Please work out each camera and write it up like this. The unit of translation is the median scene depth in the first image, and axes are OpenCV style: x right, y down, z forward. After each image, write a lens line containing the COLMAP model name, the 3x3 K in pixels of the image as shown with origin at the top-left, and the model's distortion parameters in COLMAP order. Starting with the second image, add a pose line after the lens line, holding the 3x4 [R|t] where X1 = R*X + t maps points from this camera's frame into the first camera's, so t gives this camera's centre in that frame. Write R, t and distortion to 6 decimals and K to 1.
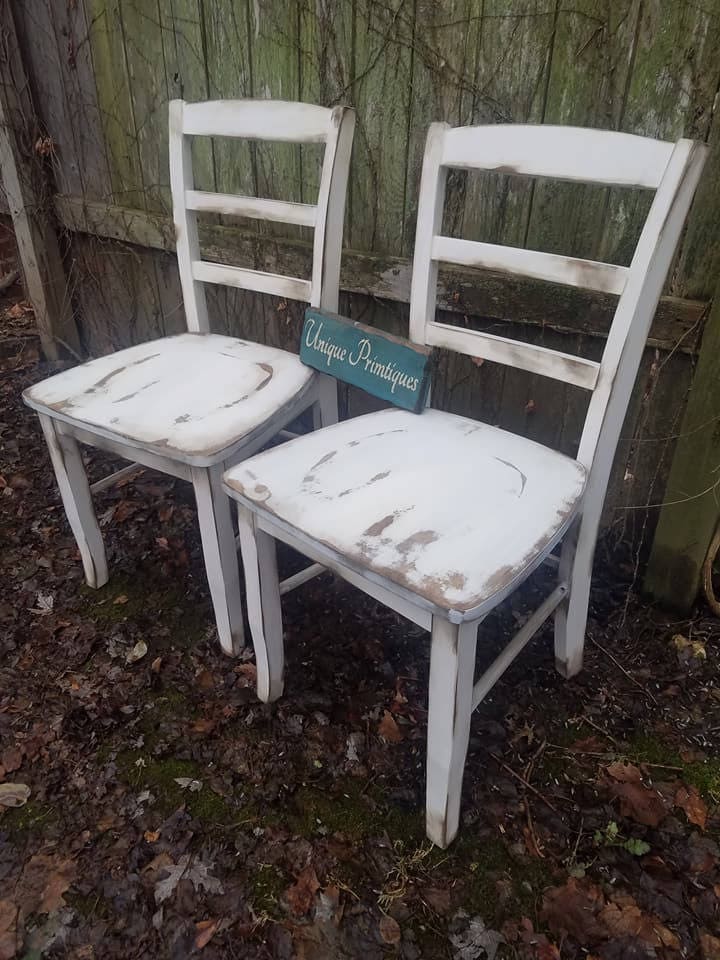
lens RADIAL K [[753.4, 0, 334.0], [0, 753.4, 463.5], [0, 0, 1]] dist [0.053537, -0.089464]
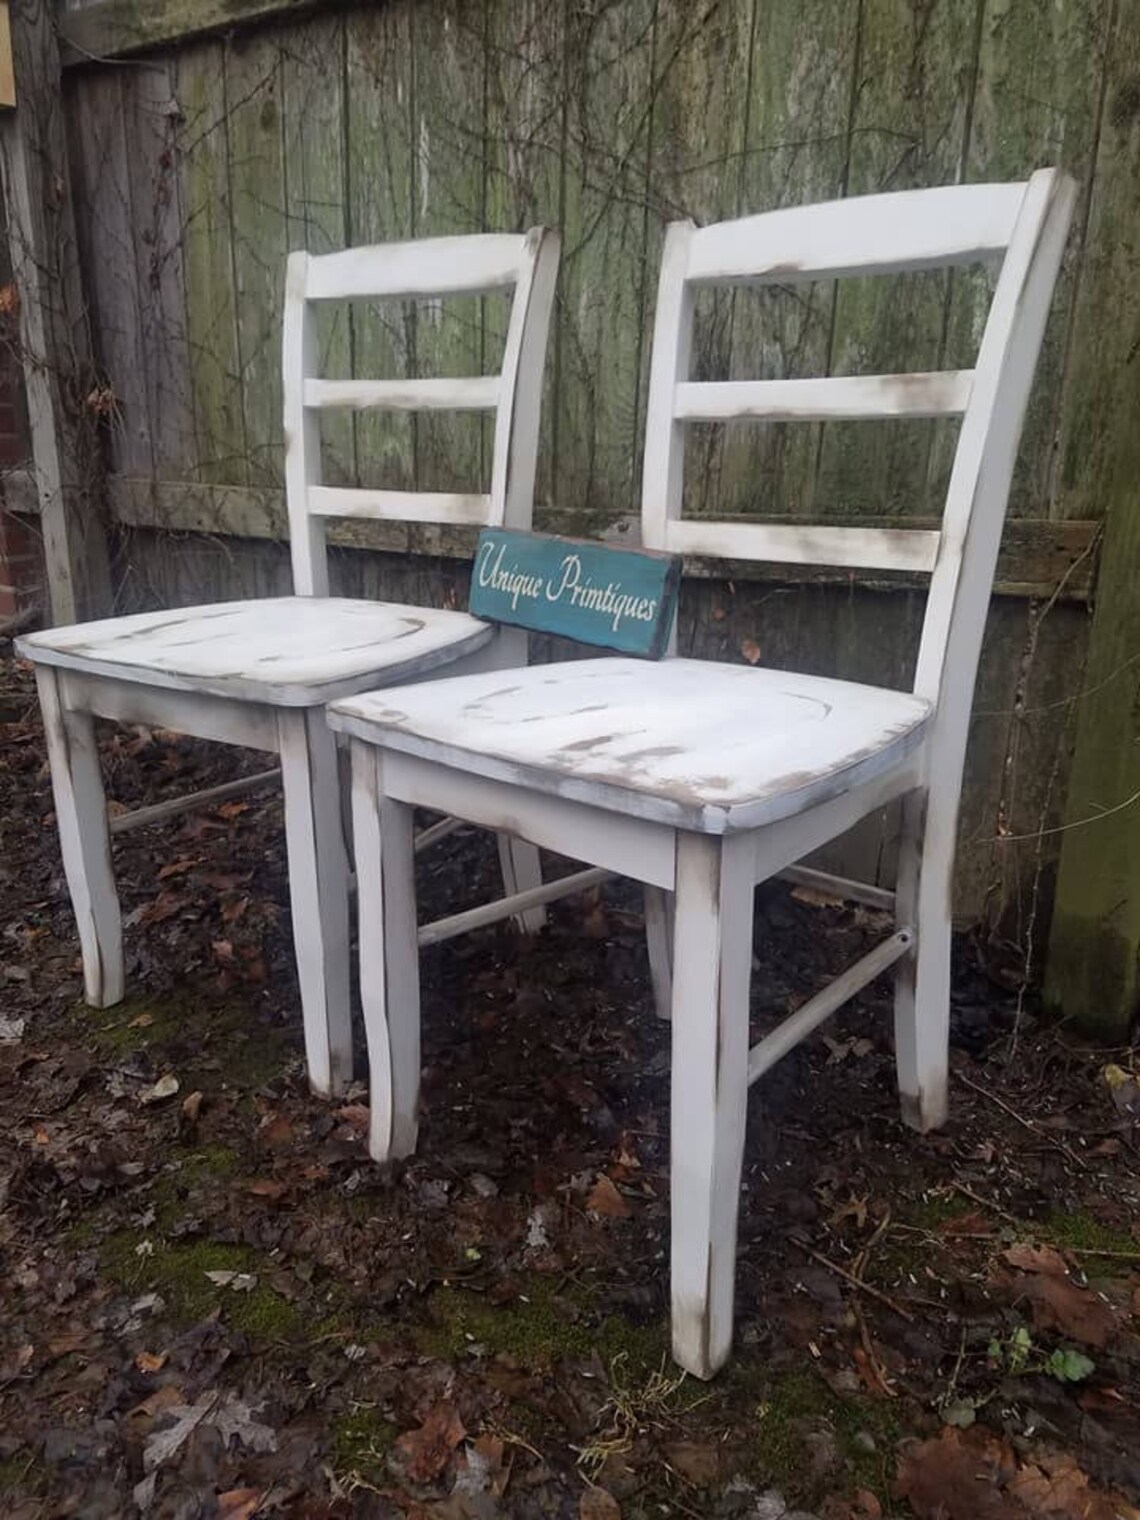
lens RADIAL K [[1192.9, 0, 559.9], [0, 1192.9, 752.2], [0, 0, 1]] dist [0.053537, -0.089464]
pose [[0.999639, 0.019735, 0.018213, 0.015282], [-0.014558, 0.968138, -0.249994, 0.226957], [-0.022567, 0.249638, 0.968076, 0.067383]]
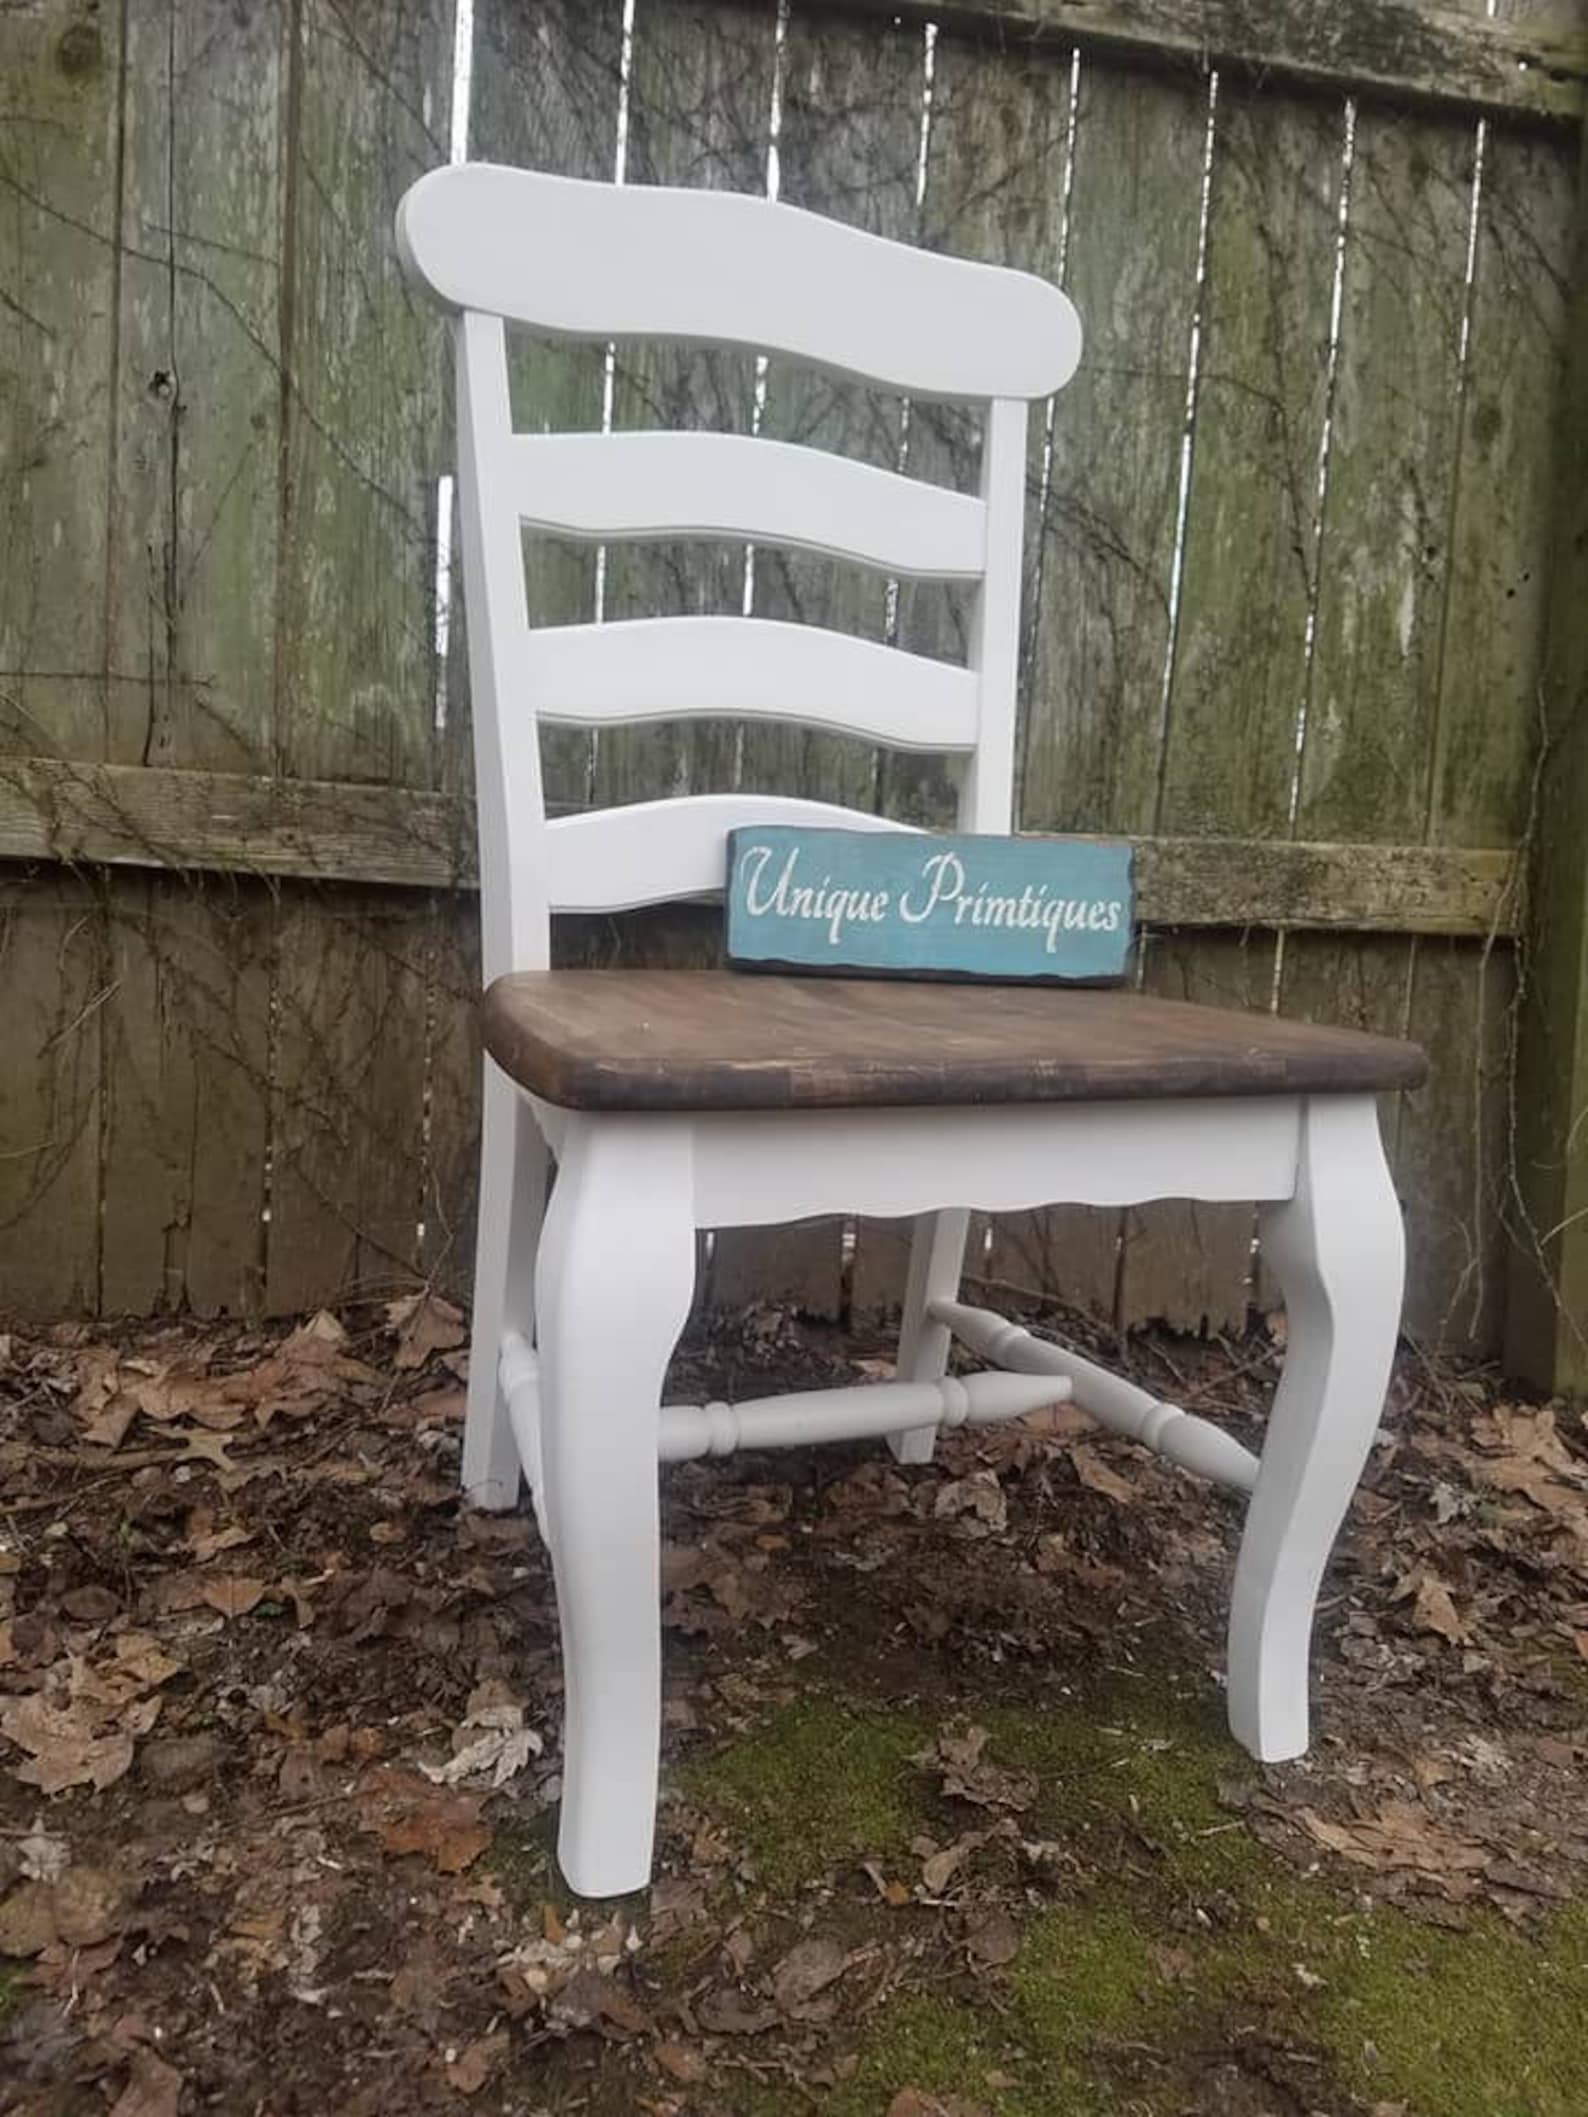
lens RADIAL K [[1661.4, 0, 791.3], [0, 1661.4, 1065.6], [0, 0, 1]] dist [0.053537, -0.089464]
pose [[0.676003, -0.025928, 0.736443, -0.804911], [0.297702, 0.923805, -0.240745, 0.092179], [-0.674087, 0.381985, 0.632214, 0.569836]]
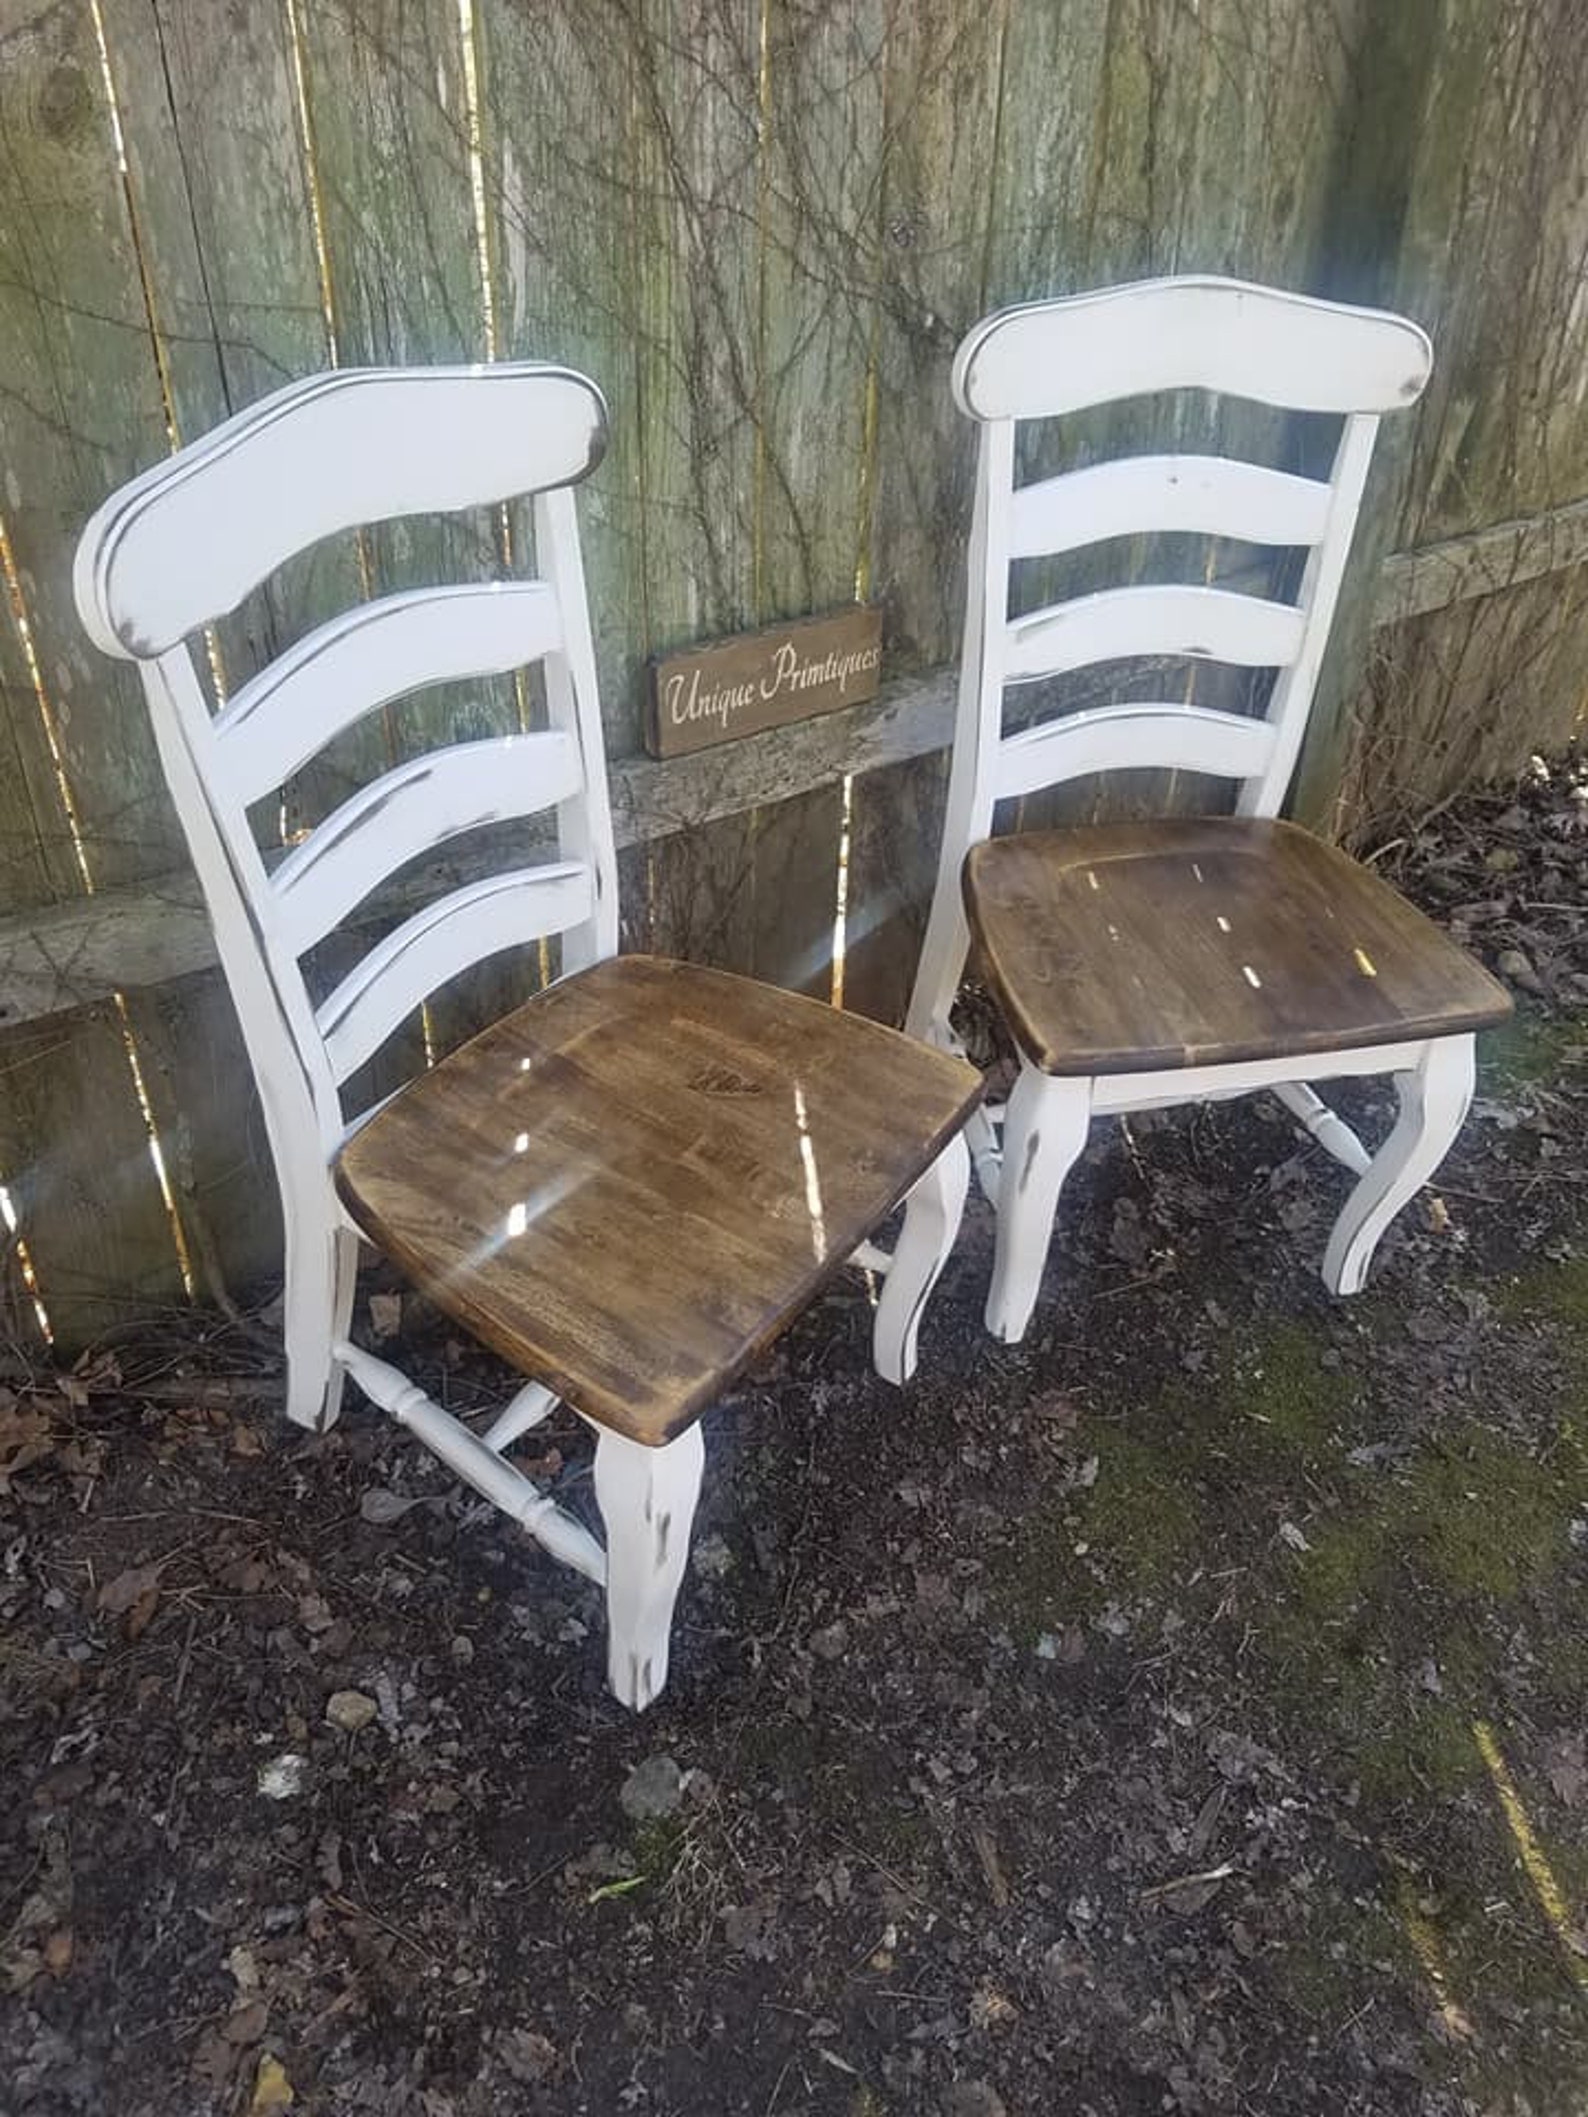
lens RADIAL K [[1661.4, 0, 803.5], [0, 1661.4, 1062.2], [0, 0, 1]] dist [0.053537, -0.089464]
pose [[0.273543, -0.558986, 0.782757, -1.150567], [0.432774, 0.798295, 0.418845, -0.674832], [-0.859000, 0.224185, 0.460283, 0.684457]]
